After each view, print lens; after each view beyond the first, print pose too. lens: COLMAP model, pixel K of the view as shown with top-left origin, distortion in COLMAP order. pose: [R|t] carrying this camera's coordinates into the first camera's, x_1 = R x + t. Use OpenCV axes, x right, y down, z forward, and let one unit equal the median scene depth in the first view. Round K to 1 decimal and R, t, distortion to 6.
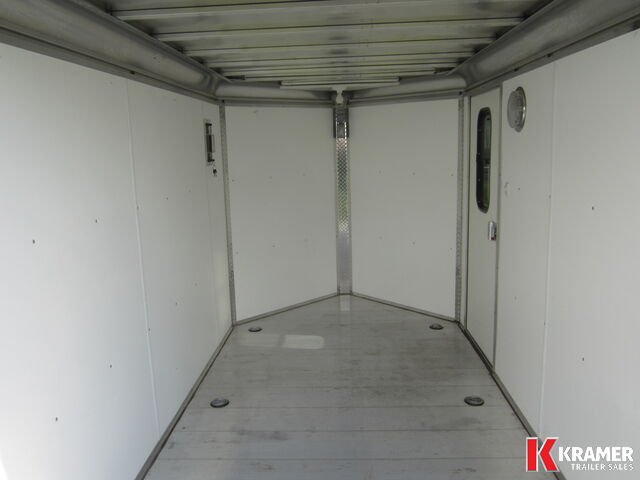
lens RADIAL K [[590.6, 0, 335.1], [0, 590.6, 228.9], [0, 0, 1]] dist [0.000385, 0.003179]
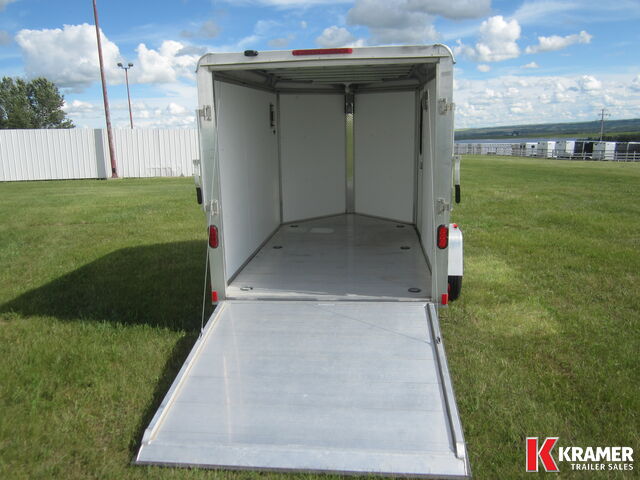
lens RADIAL K [[609.3, 0, 320.0], [0, 609.3, 240.0], [0, 0, 1]] dist [-0.052038, 0.013060]
pose [[0.996630, 0.025317, -0.078020, 0.075389], [-0.021287, 0.998417, 0.052058, 0.114379], [0.079215, -0.050222, 0.995592, -0.731475]]
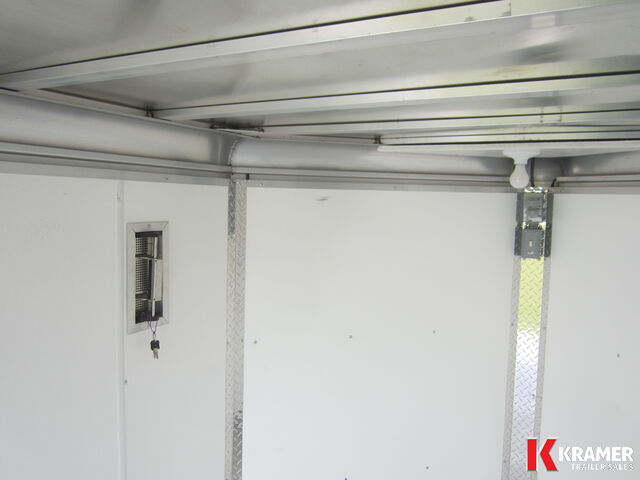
lens RADIAL K [[537.8, 0, 320.0], [0, 537.8, 240.0], [0, 0, 1]] dist [0.004428, 0.004122]
pose [[0.896088, 0.083072, -0.436034, 0.050885], [-0.114831, 0.992275, -0.046941, -0.143348], [0.428766, 0.092133, 0.898705, 0.606663]]
